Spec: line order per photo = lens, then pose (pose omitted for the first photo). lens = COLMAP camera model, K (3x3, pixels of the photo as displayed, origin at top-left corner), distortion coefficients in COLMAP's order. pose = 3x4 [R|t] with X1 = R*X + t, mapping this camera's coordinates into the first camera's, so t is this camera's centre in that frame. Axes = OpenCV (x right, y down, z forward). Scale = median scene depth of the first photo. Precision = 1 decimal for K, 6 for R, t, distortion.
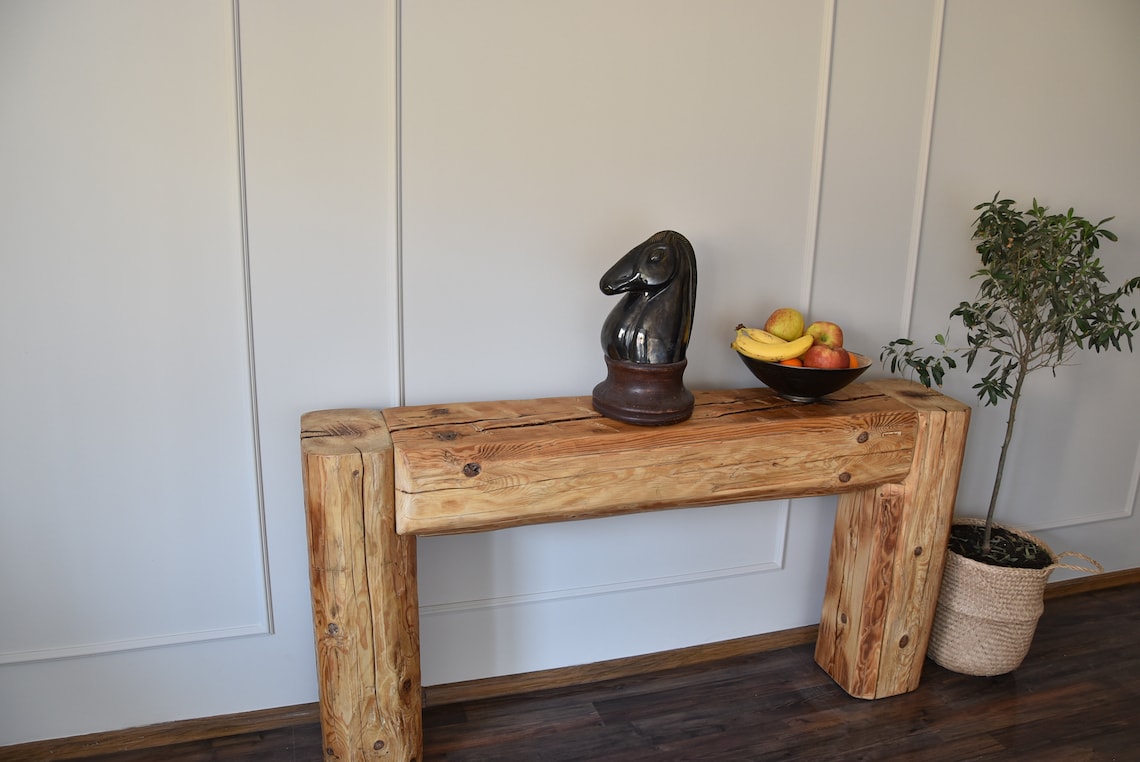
lens RADIAL K [[885.7, 0, 570.0], [0, 885.7, 381.0], [0, 0, 1]] dist [-0.154947, 0.106733]
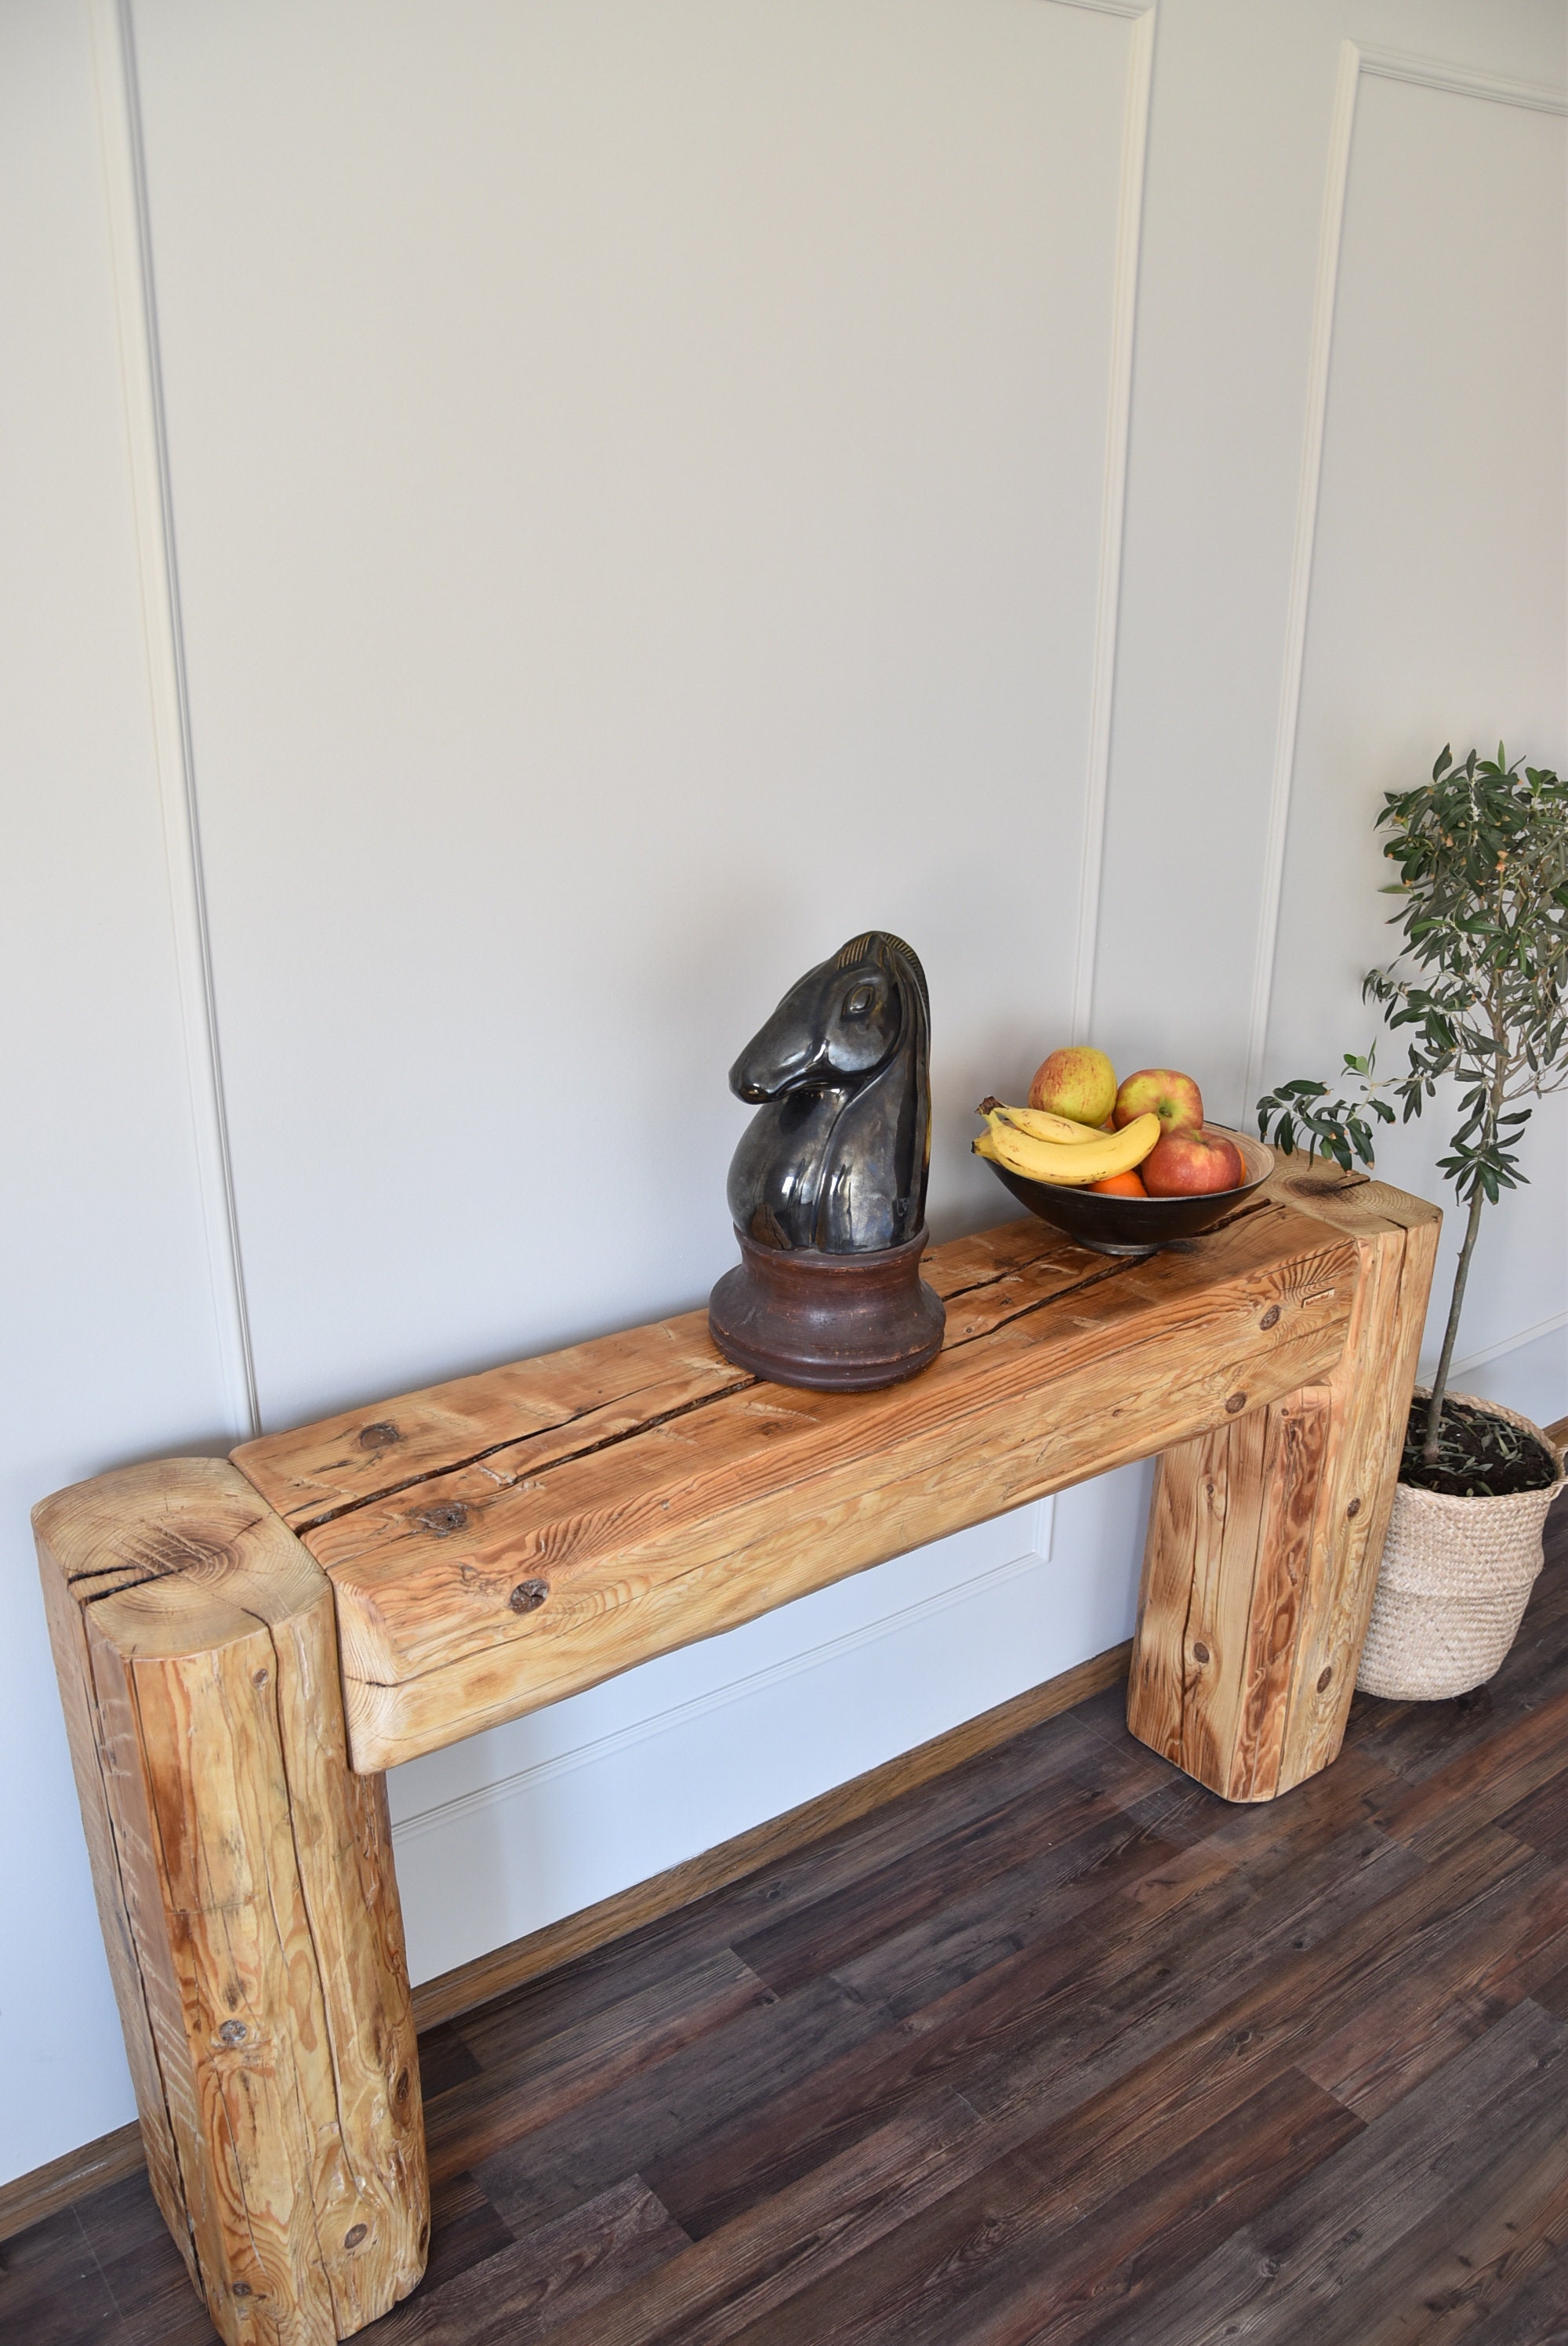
lens RADIAL K [[1859.2, 0, 784.0], [0, 1859.2, 1173.0], [0, 0, 1]] dist [-0.157571, 0.118040]
pose [[0.947368, -0.131525, 0.291882, -0.192101], [0.097290, 0.986871, 0.128919, -0.166295], [-0.305006, -0.093737, 0.947726, 0.148775]]
